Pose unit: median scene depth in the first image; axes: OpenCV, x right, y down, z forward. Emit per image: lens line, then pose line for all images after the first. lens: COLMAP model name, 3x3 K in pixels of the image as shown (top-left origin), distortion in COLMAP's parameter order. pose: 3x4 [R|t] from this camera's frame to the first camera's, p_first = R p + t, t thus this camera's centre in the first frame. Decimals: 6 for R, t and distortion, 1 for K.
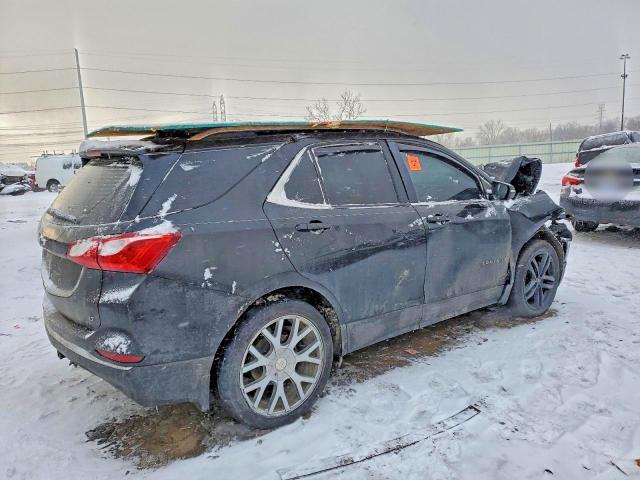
lens RADIAL K [[517.5, 0, 320.0], [0, 517.5, 240.0], [0, 0, 1]] dist [0.018111, 0.005493]
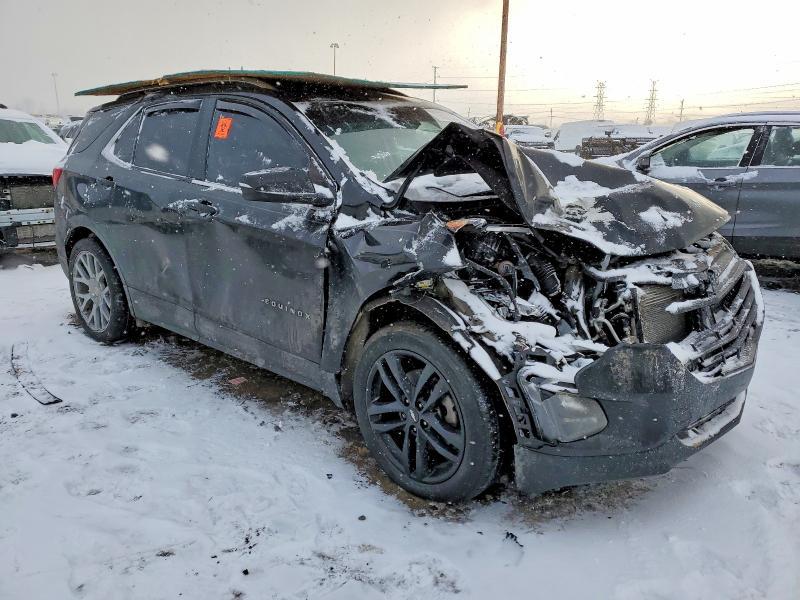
lens RADIAL K [[646.8, 0, 400.0], [0, 646.8, 300.0], [0, 0, 1]] dist [0.018111, 0.005493]
pose [[0.130473, 0.280830, -0.950848, 1.212628], [-0.163244, 0.952041, 0.258783, -0.205246], [0.977920, 0.121456, 0.170059, 1.183872]]
